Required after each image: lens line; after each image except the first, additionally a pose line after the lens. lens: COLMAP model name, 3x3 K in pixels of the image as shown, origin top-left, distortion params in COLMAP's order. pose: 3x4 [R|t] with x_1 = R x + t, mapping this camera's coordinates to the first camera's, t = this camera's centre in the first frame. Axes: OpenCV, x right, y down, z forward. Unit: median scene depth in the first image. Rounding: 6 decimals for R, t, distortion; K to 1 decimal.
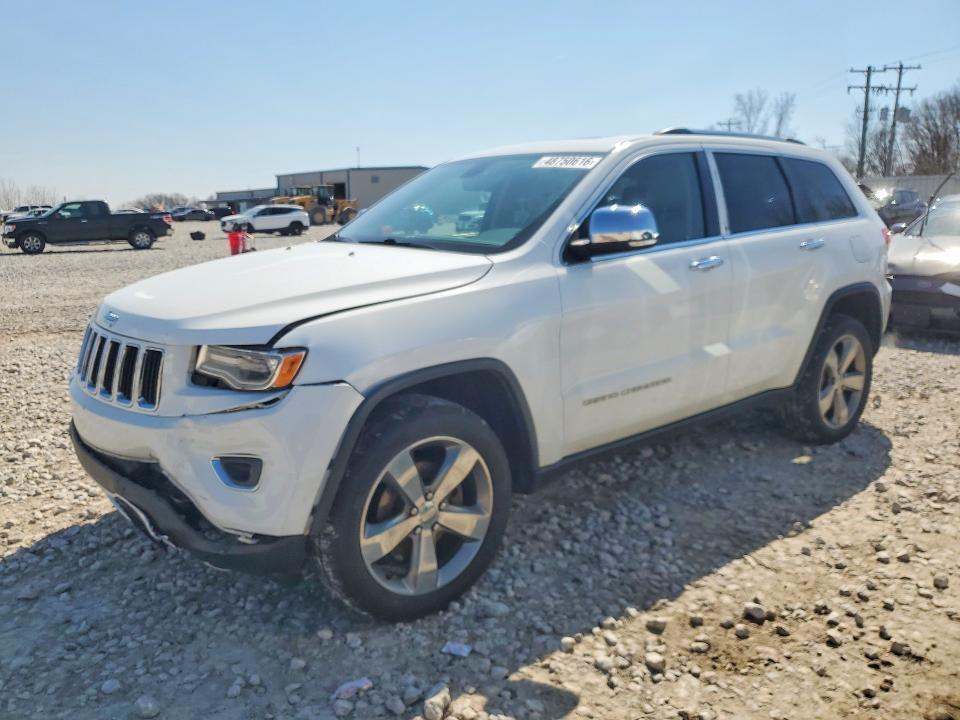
lens RADIAL K [[778.6, 0, 479.9], [0, 778.6, 375.7], [0, 0, 1]] dist [0.003610, 0.001825]
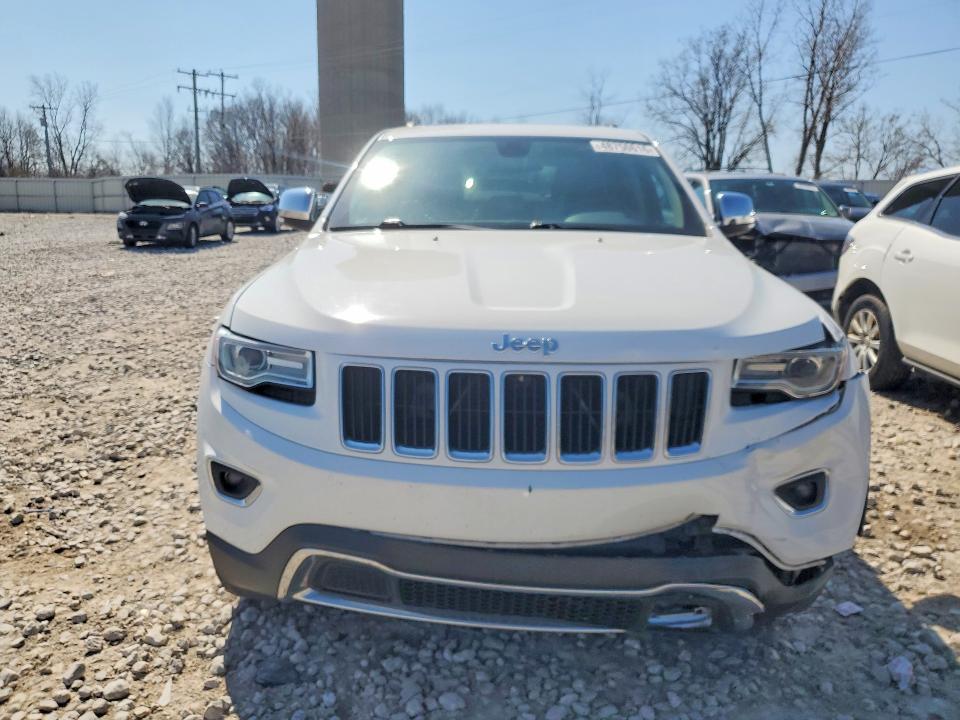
lens RADIAL K [[756.2, 0, 474.5], [0, 756.2, 355.2], [0, 0, 1]] dist [0.010996, 0.011635]
pose [[0.639474, -0.136378, 0.756620, -0.095435], [0.145948, 0.987779, 0.054692, -0.010279], [-0.754833, 0.075453, 0.651563, 0.060935]]
